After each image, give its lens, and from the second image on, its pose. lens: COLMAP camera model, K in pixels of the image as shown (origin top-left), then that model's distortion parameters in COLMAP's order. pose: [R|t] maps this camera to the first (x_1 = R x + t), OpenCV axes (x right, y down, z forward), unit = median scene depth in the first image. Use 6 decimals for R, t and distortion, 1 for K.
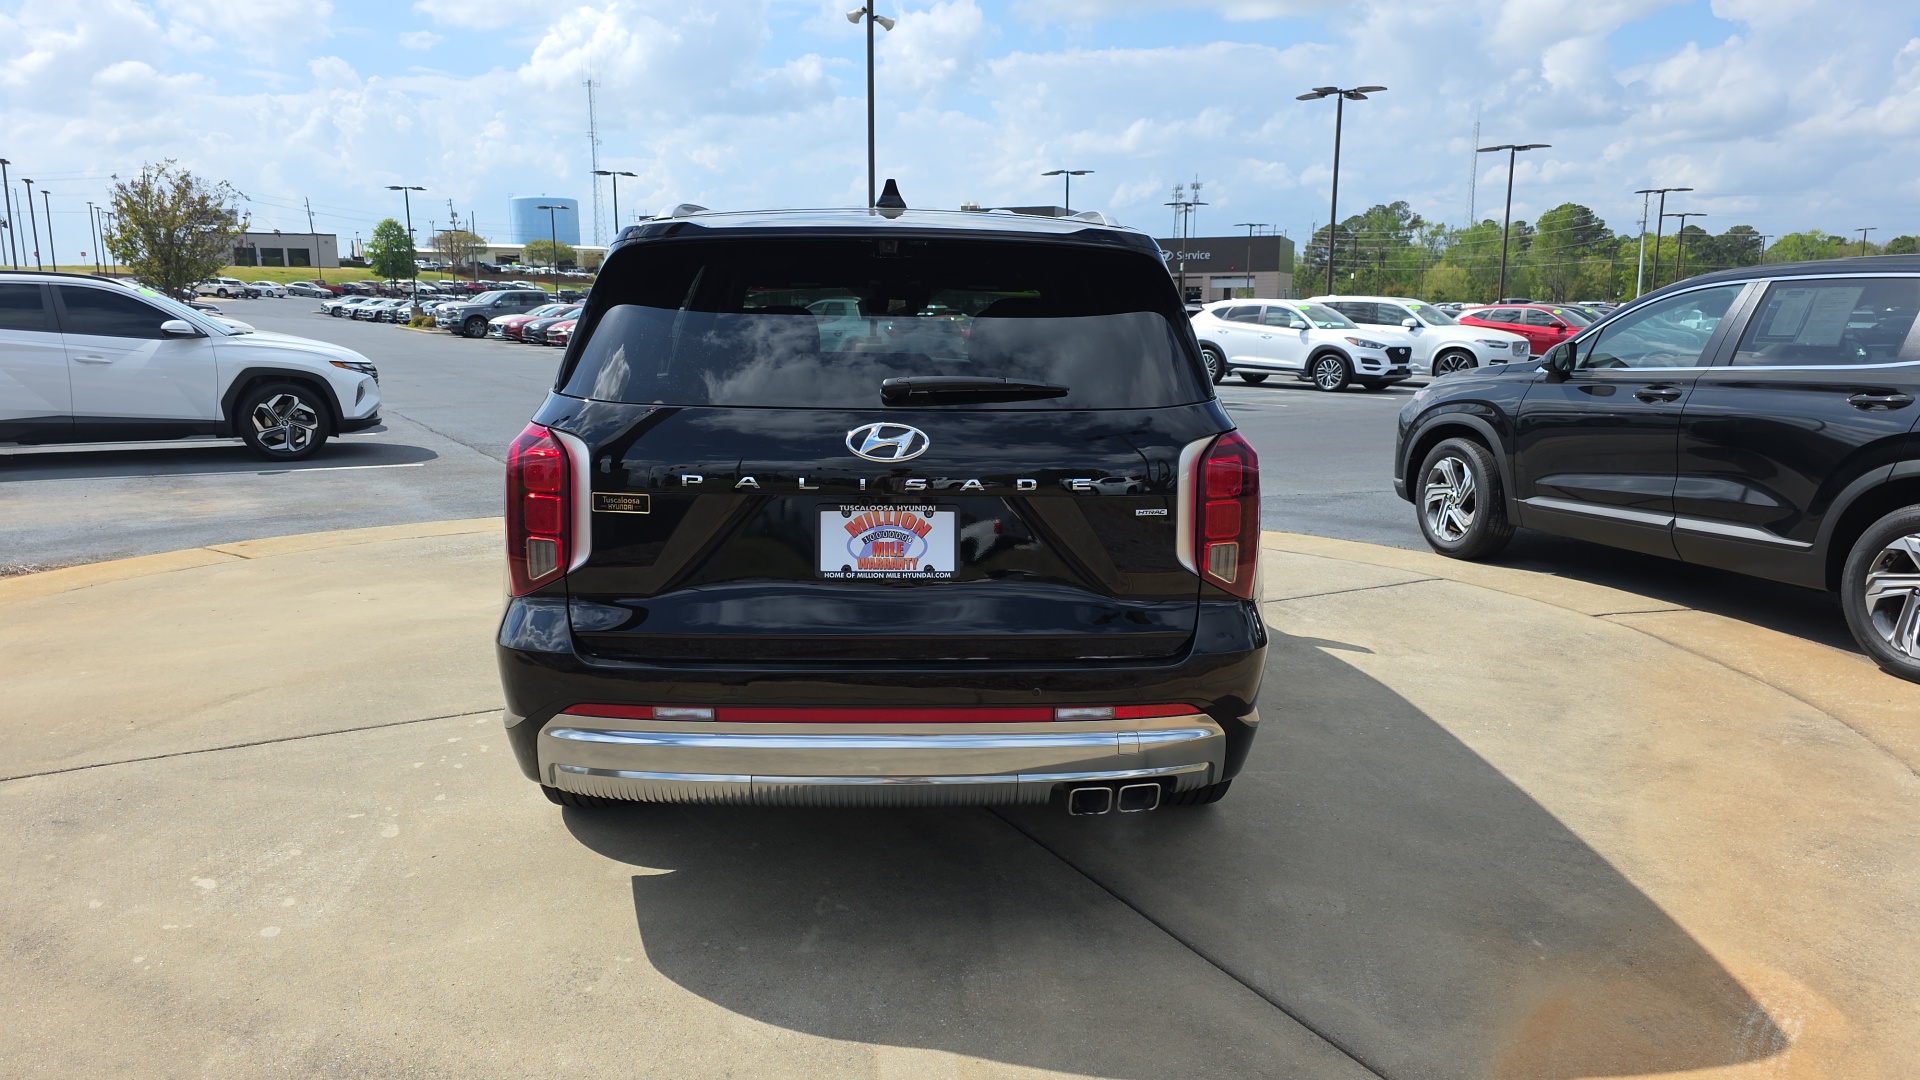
lens RADIAL K [[1295.7, 0, 950.2], [0, 1295.7, 536.4], [0, 0, 1]] dist [0.061252, -0.068342]
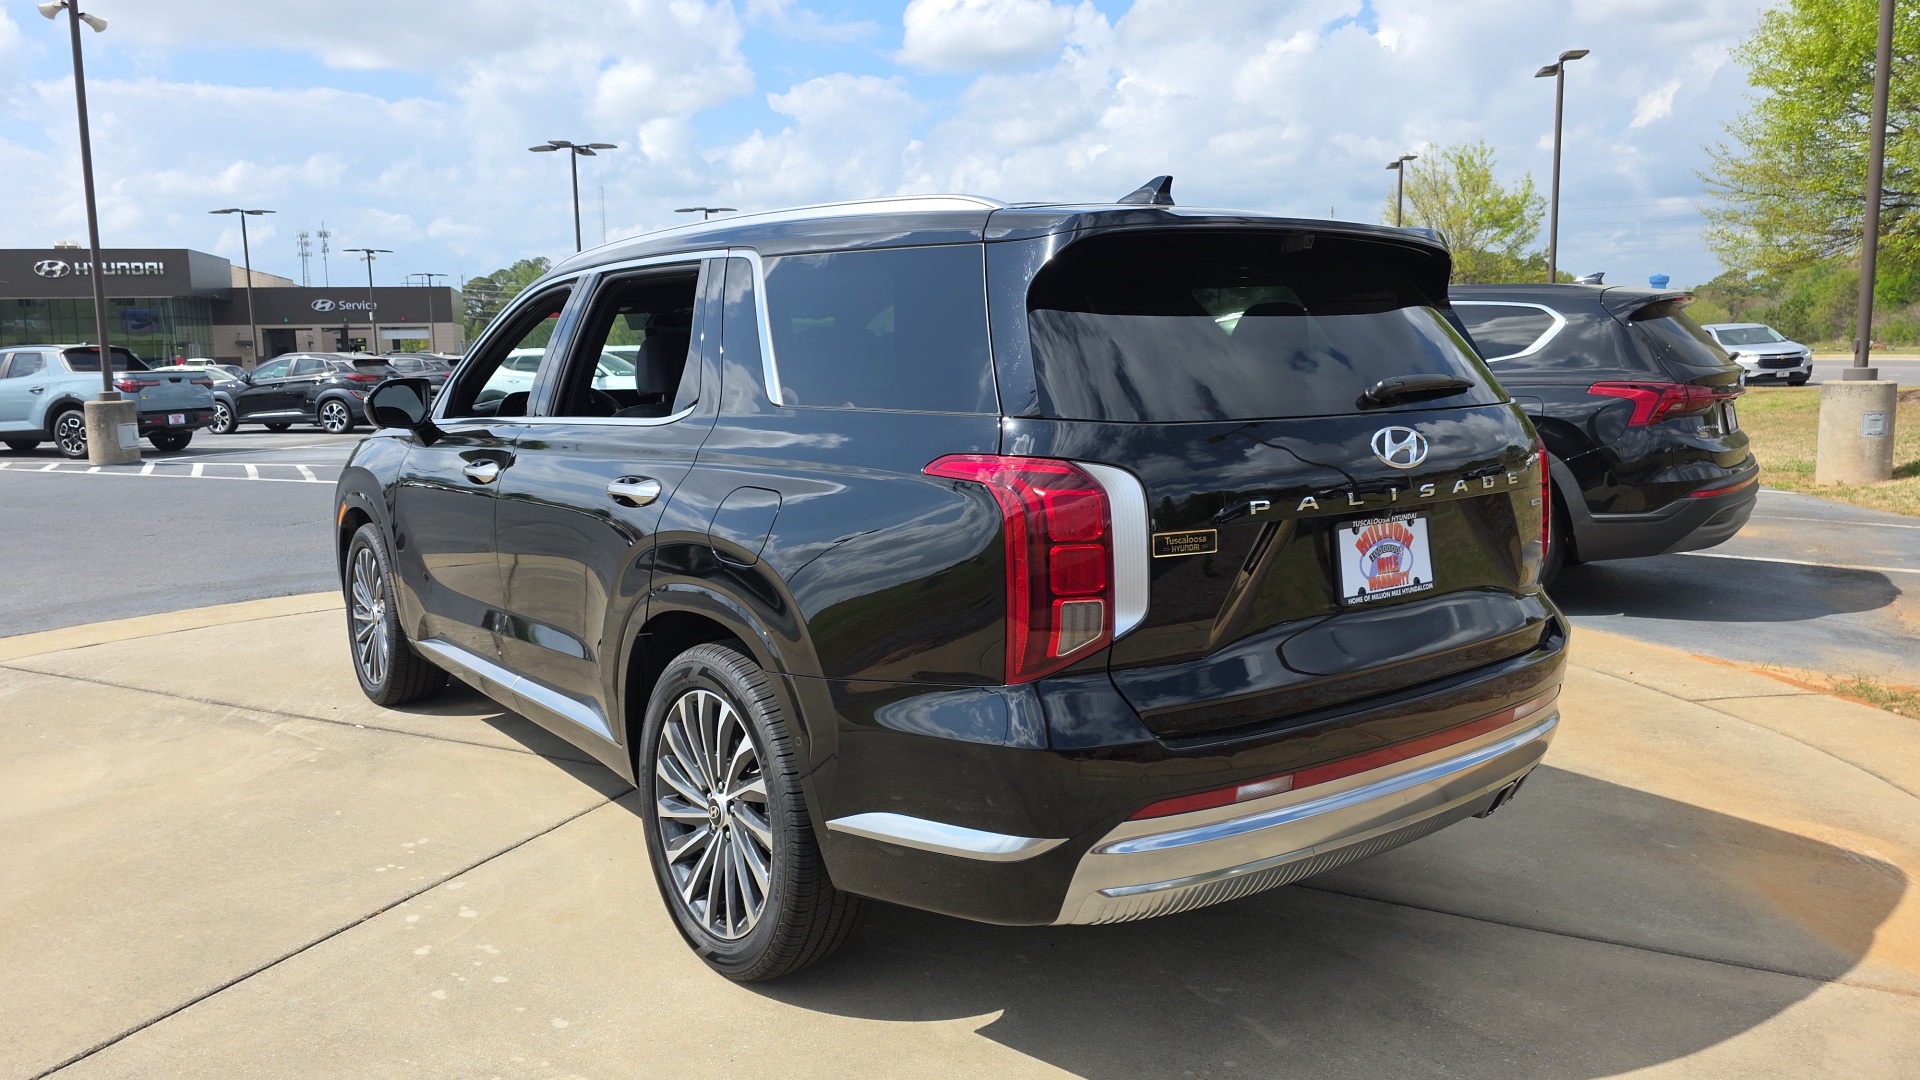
lens RADIAL K [[1295.7, 0, 894.3], [0, 1295.7, 498.7], [0, 0, 1]] dist [0.061252, -0.068342]
pose [[0.830051, -0.080992, 0.551775, -0.724767], [0.117915, 0.992518, -0.031696, -0.041568], [-0.545080, 0.091372, 0.833390, 0.356299]]
